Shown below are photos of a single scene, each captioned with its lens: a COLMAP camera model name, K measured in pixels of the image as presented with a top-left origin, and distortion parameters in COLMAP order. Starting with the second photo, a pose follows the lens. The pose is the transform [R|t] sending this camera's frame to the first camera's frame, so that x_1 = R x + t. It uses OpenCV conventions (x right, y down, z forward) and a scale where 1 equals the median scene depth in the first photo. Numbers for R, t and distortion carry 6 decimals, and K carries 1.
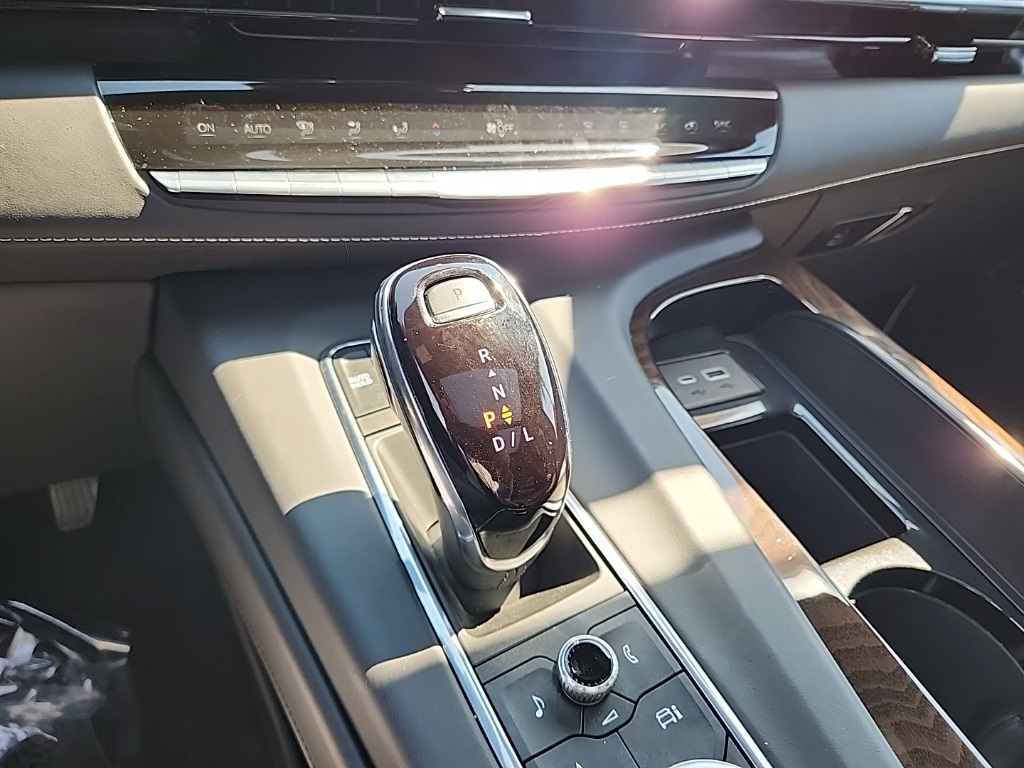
lens RADIAL K [[693.0, 0, 510.0], [0, 693.0, 388.0], [0, 0, 1]] dist [0.059639, -0.045946]
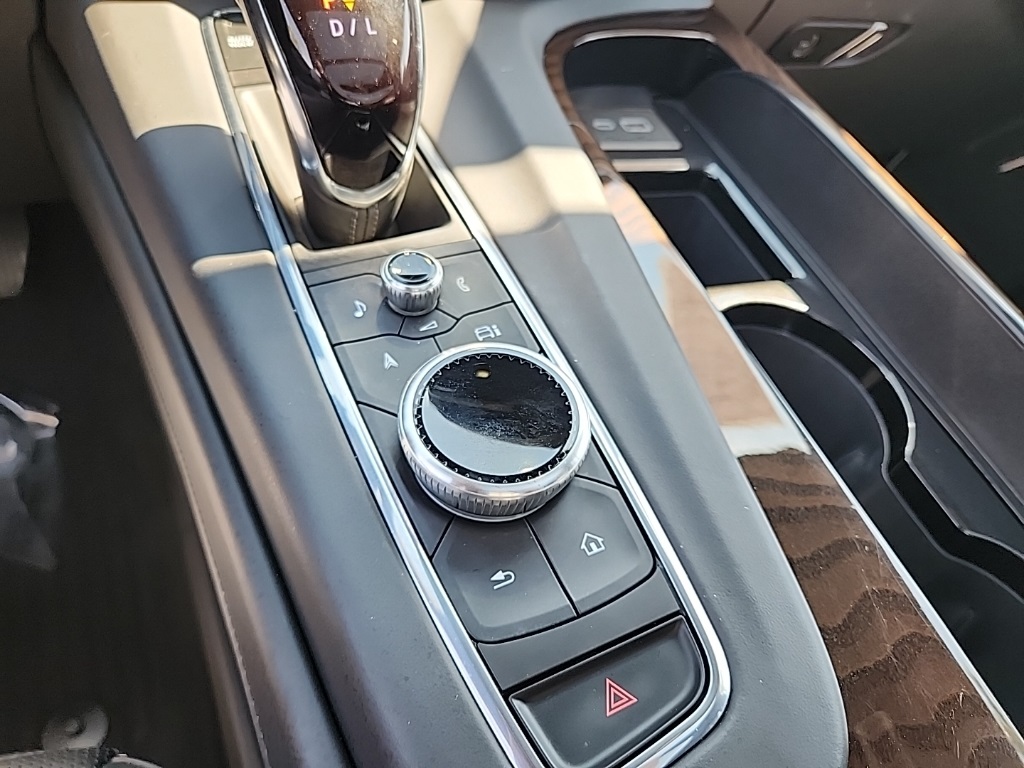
lens RADIAL K [[693.0, 0, 507.5], [0, 693.0, 387.0], [0, 0, 1]] dist [0.059639, -0.045946]
pose [[0.994975, 0.098981, 0.015101, 0.220104], [-0.100084, 0.987549, 0.121367, 0.374032], [-0.002900, -0.122269, 0.992493, -0.007485]]
